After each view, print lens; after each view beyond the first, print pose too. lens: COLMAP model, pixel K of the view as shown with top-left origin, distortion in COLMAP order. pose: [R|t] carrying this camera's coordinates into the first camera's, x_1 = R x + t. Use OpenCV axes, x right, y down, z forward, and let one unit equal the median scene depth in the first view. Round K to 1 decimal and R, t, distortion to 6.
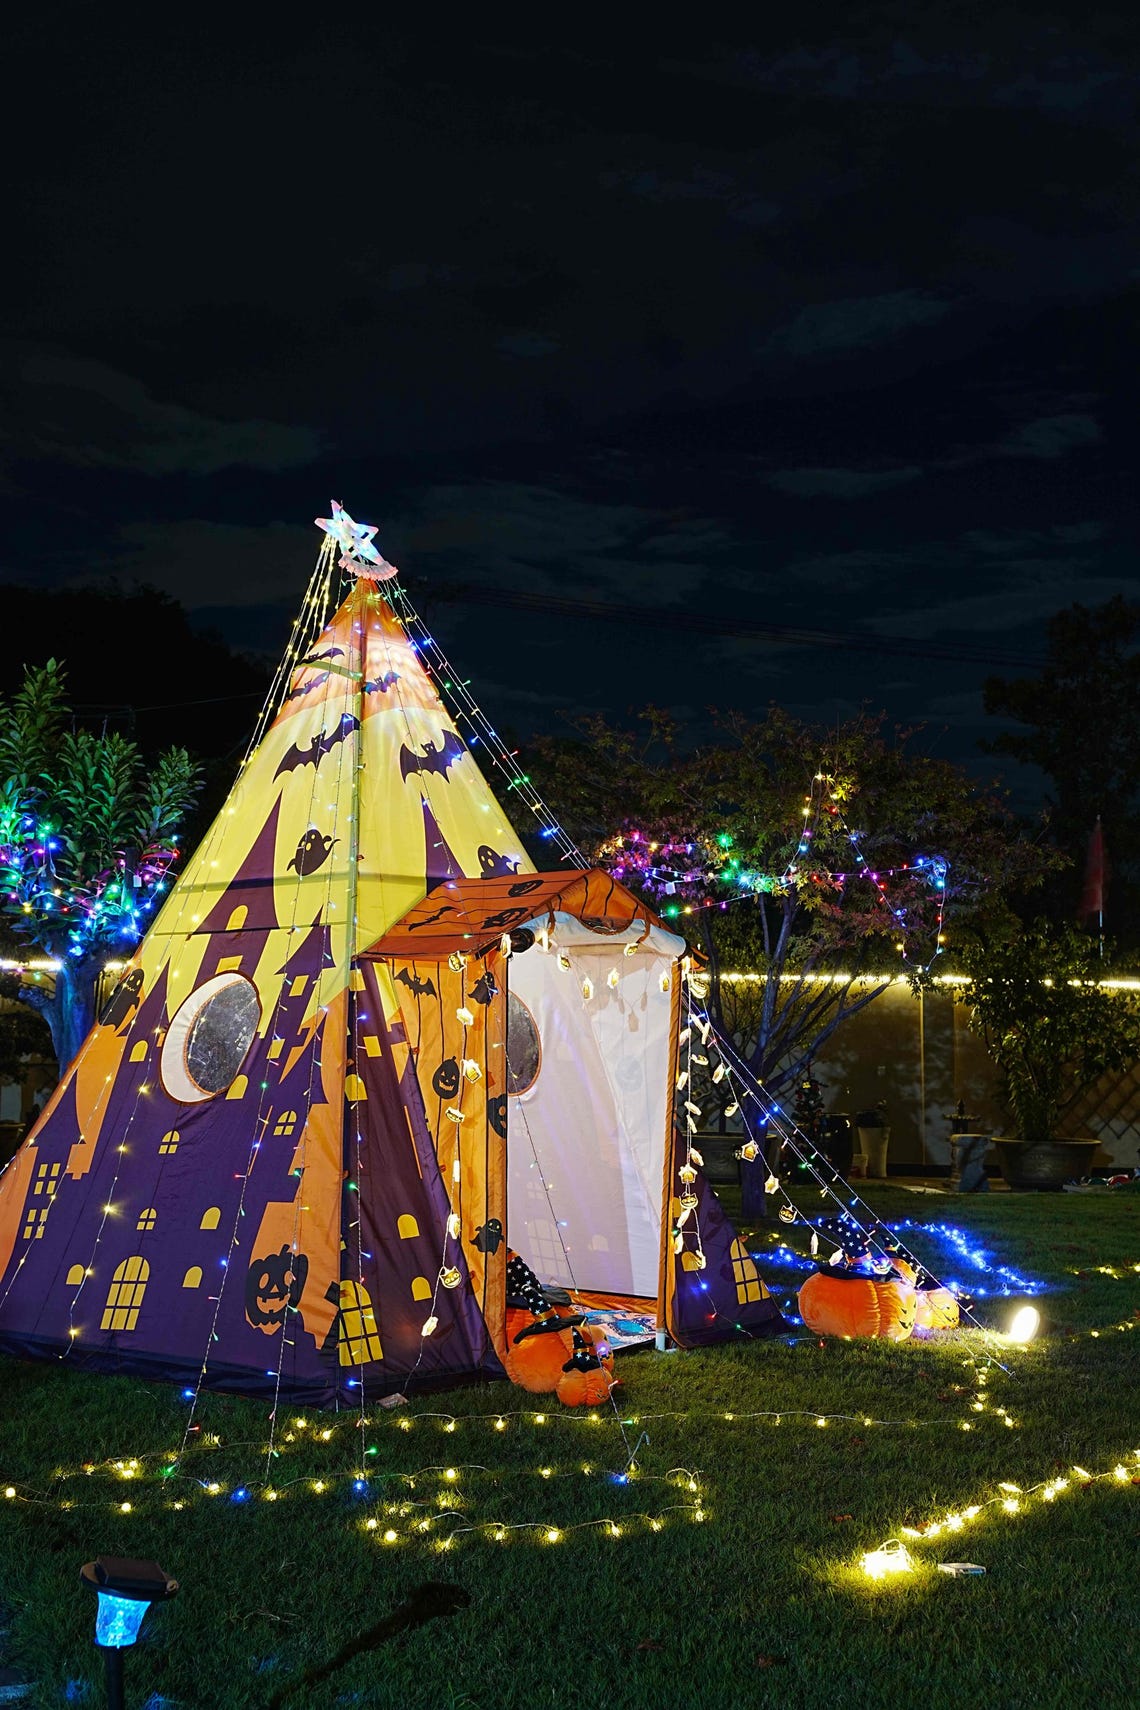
lens RADIAL K [[2153.2, 0, 611.2], [0, 2153.2, 912.0], [0, 0, 1]] dist [-0.030196, -0.019320]
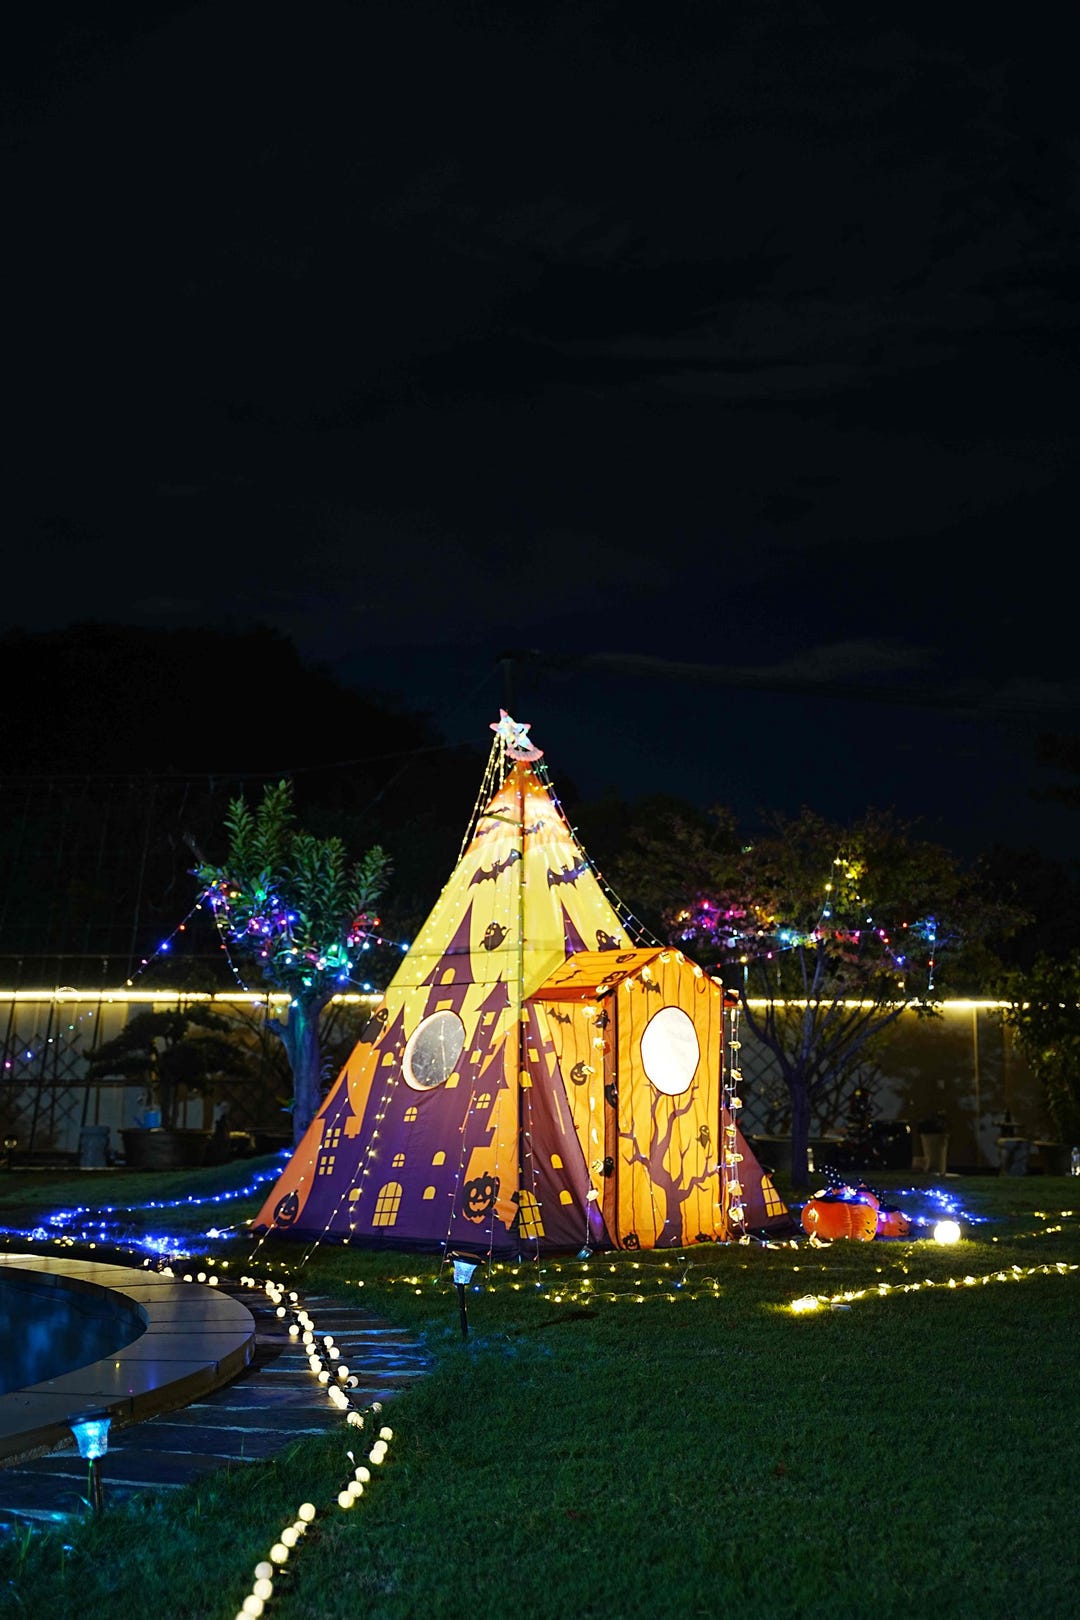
lens RADIAL K [[2039.9, 0, 579.1], [0, 2039.9, 864.0], [0, 0, 1]] dist [-0.030196, -0.019320]
pose [[0.997961, -0.010693, -0.062925, 0.021396], [0.008362, 0.999273, -0.037183, -0.022726], [0.063276, 0.036581, 0.997325, -0.502826]]
